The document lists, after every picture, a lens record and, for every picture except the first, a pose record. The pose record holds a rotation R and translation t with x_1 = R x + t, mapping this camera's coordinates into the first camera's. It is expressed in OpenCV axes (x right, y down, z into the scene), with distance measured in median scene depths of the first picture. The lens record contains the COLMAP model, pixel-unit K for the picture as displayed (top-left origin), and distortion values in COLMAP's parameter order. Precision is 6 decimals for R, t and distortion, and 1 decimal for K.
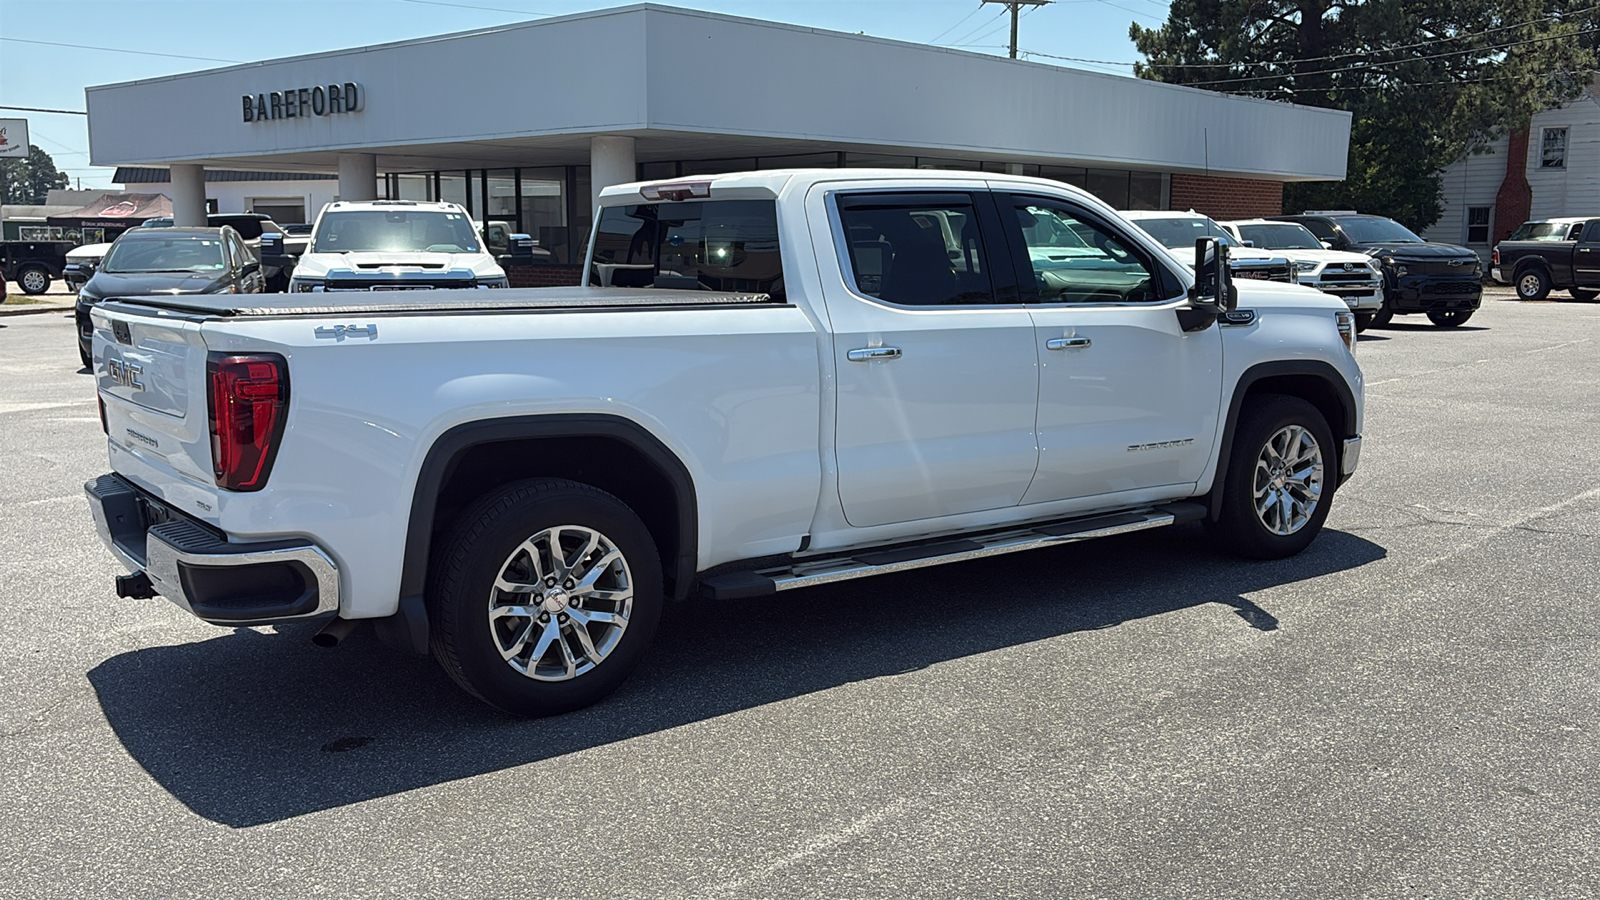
lens RADIAL K [[1499.3, 0, 774.3], [0, 1499.3, 490.5], [0, 0, 1]] dist [0.035045, 0.000000]
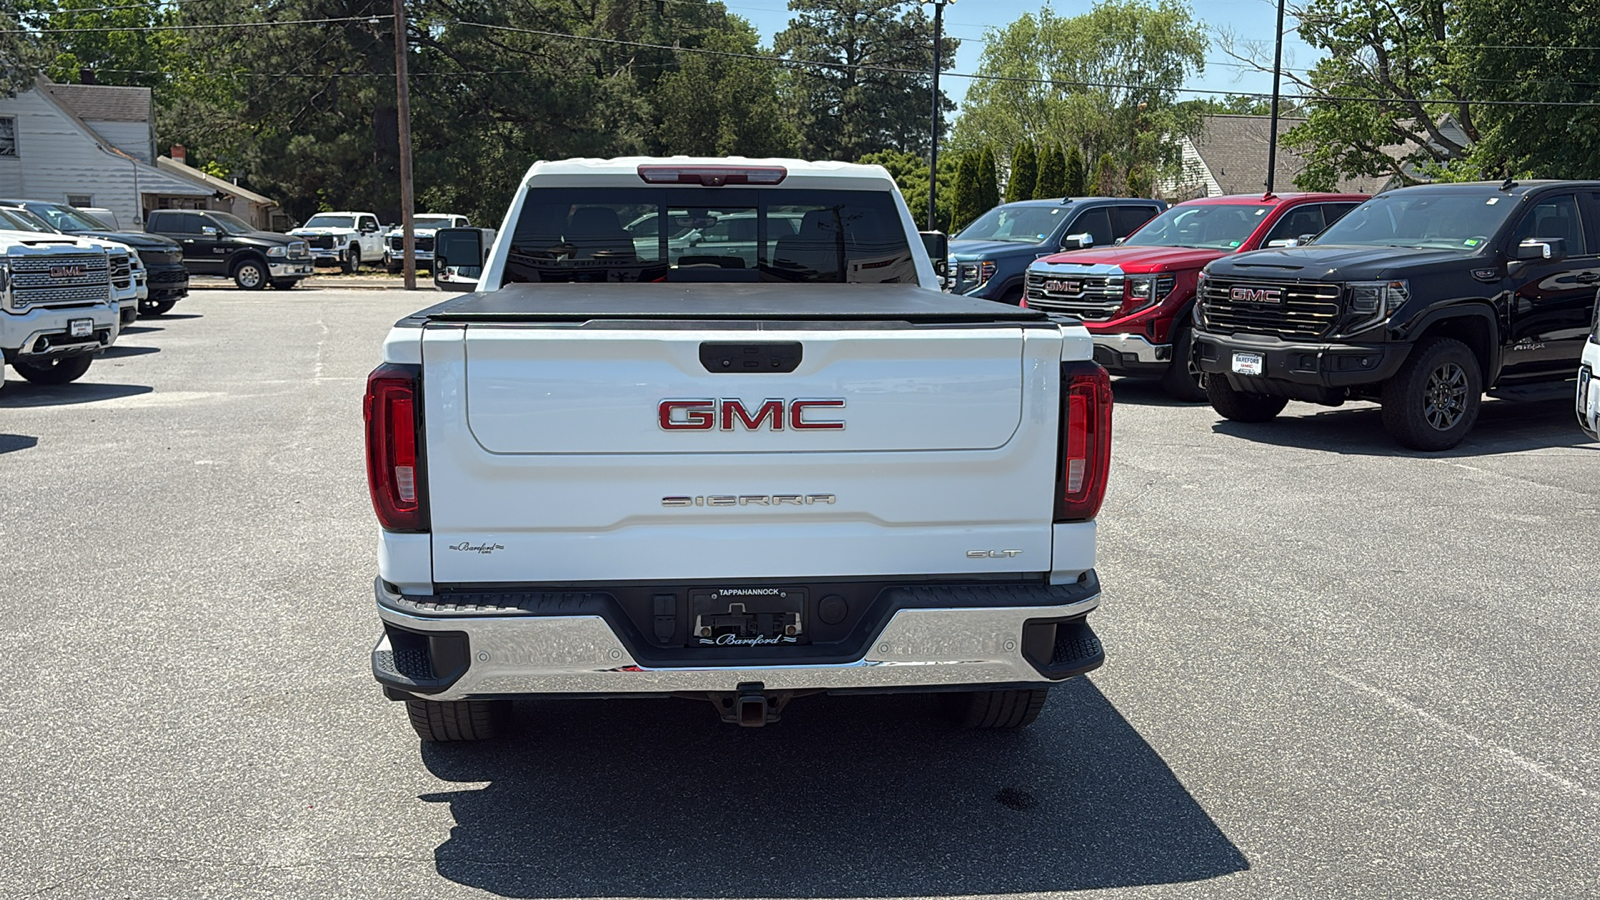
lens RADIAL K [[1499.3, 0, 791.4], [0, 1499.3, 461.3], [0, 0, 1]] dist [0.035045, 0.000000]
pose [[0.492862, -0.125868, 0.860956, -0.909378], [0.135371, 0.988525, 0.067023, -0.088030], [-0.859513, 0.083515, 0.504245, 0.546606]]
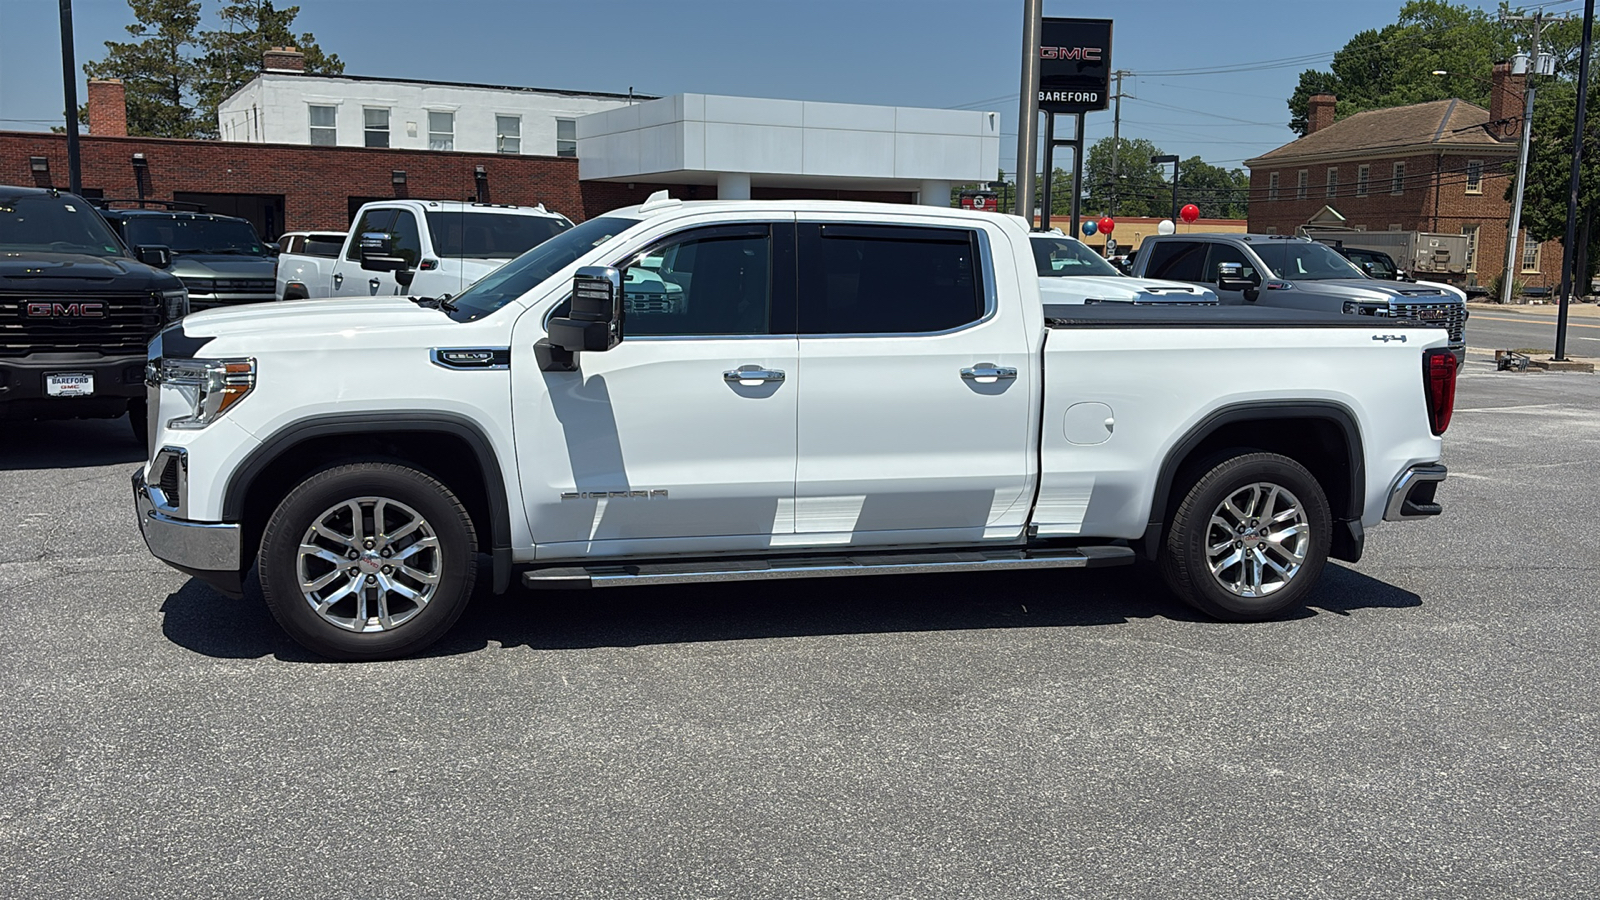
lens RADIAL K [[1499.3, 0, 804.9], [0, 1499.3, 436.8], [0, 0, 1]] dist [0.035045, 0.000000]
pose [[-0.943717, -0.057642, 0.325691, -0.353571], [0.038183, 0.959127, 0.280387, -0.401591], [-0.328541, 0.277042, -0.902944, 2.298881]]
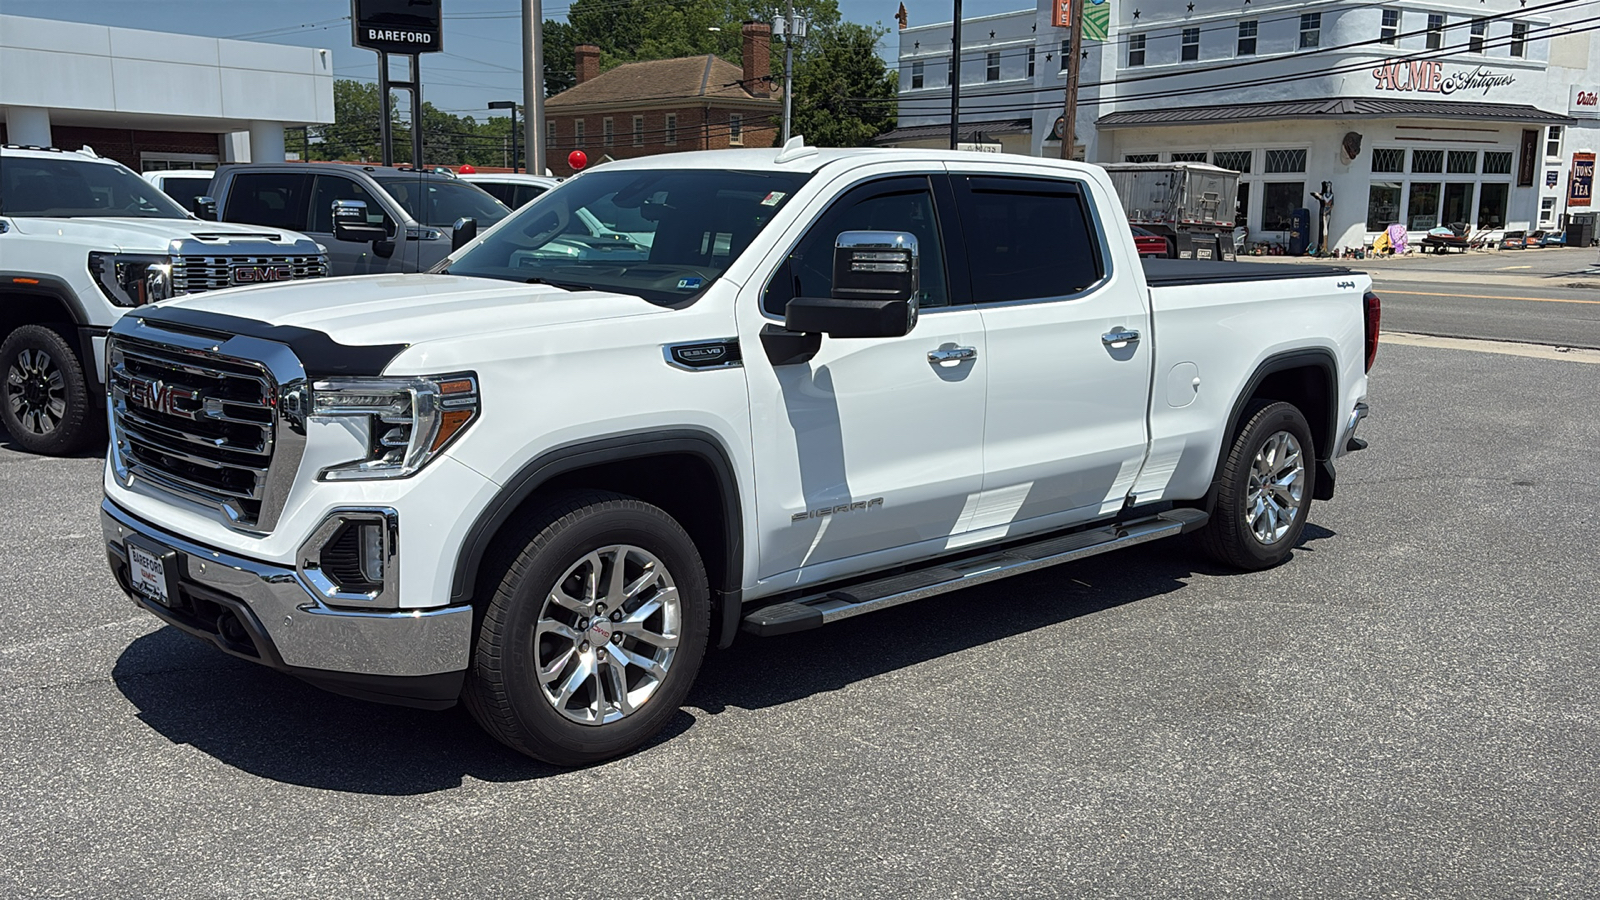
lens RADIAL K [[1499.3, 0, 767.7], [0, 1499.3, 463.5], [0, 0, 1]] dist [0.035045, 0.000000]
pose [[-0.989382, 0.016482, -0.144404, 0.266070], [-0.032565, 0.943150, 0.330767, -0.382725], [0.141646, 0.331957, -0.932599, 2.197111]]
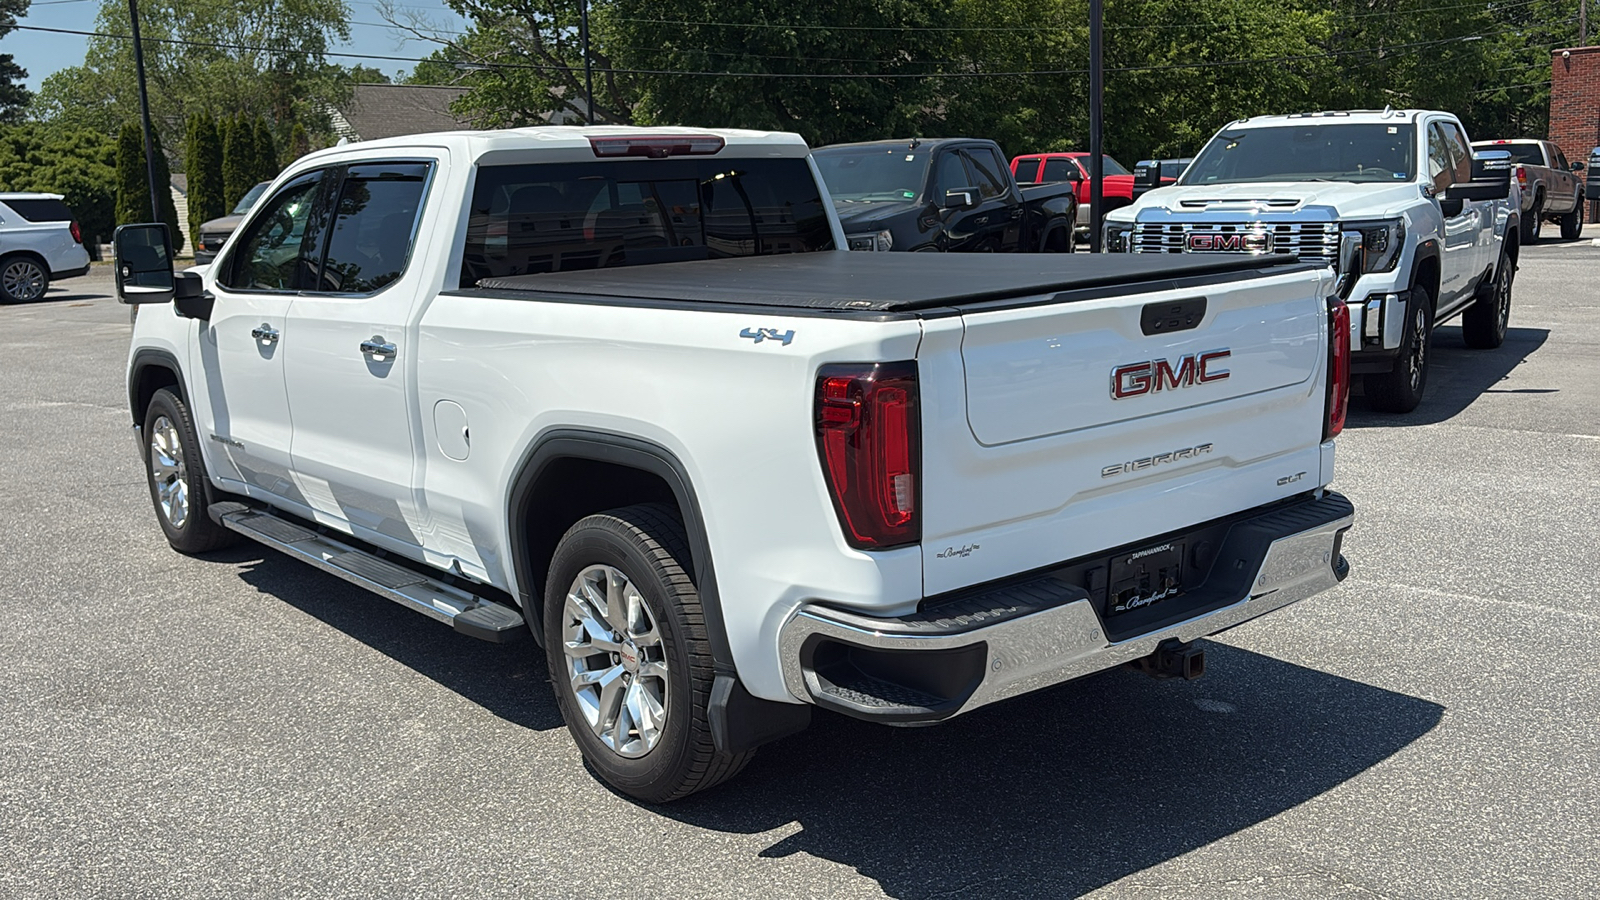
lens RADIAL K [[1499.3, 0, 793.2], [0, 1499.3, 461.8], [0, 0, 1]] dist [0.035045, 0.000000]
pose [[-0.071071, -0.175684, 0.981878, -0.994578], [0.206018, 0.960557, 0.186781, -0.183188], [-0.975964, 0.215559, -0.032074, 1.058788]]
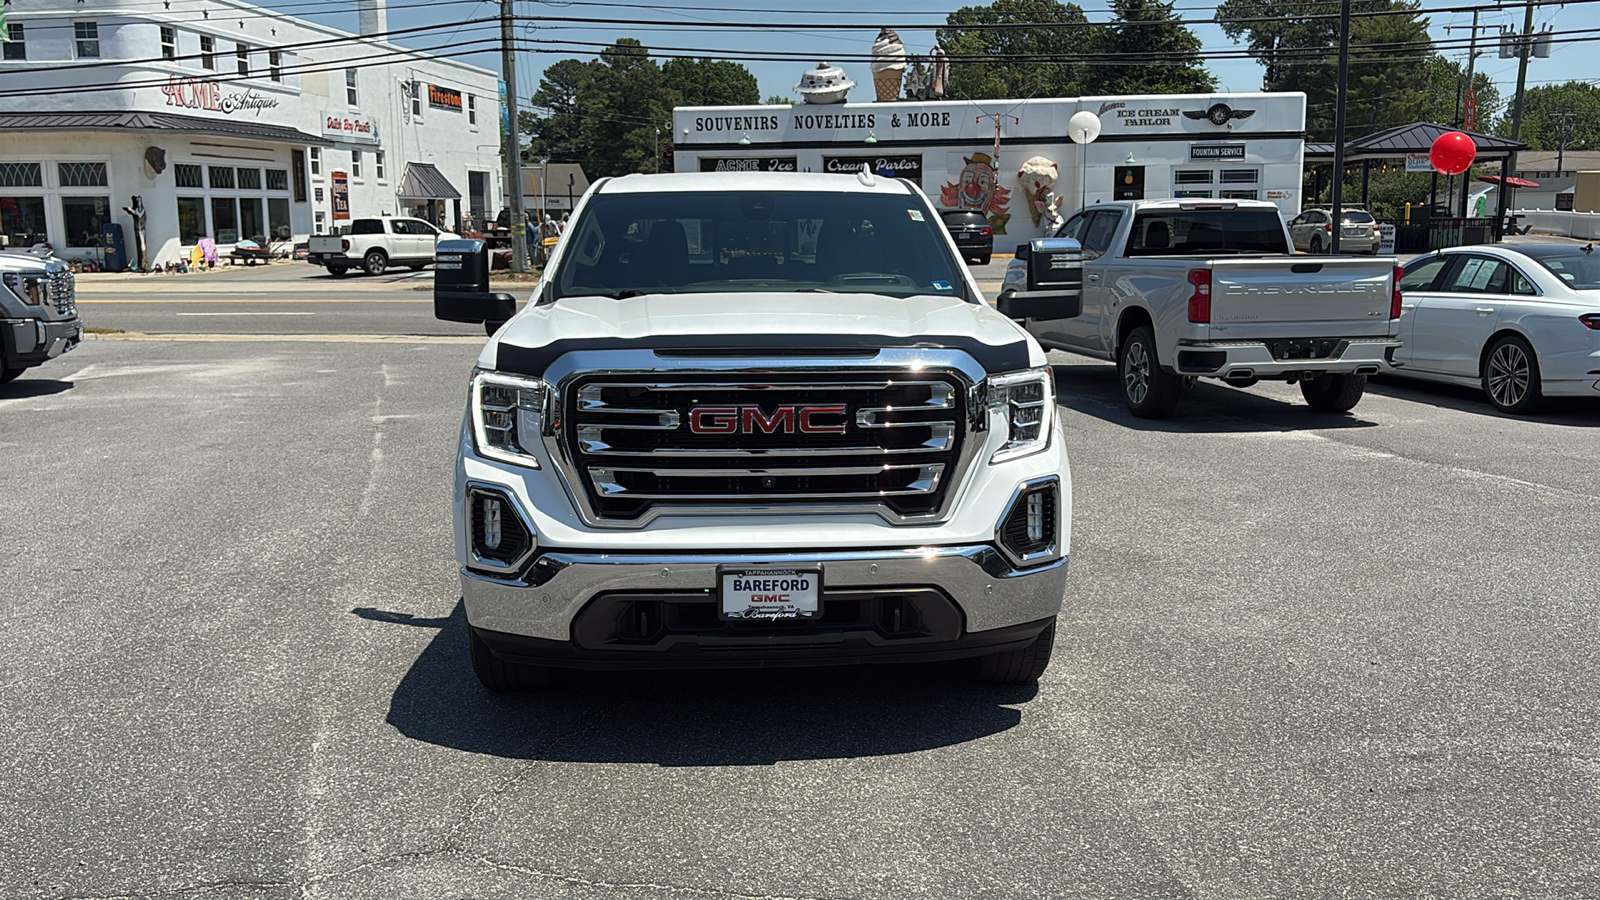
lens RADIAL K [[1499.3, 0, 805.1], [0, 1499.3, 454.3], [0, 0, 1]] dist [0.035045, 0.000000]
pose [[-0.534666, 0.134488, -0.834293, 1.071539], [-0.134458, 0.961140, 0.241105, -0.323055], [0.834298, 0.241088, -0.495806, 1.838572]]
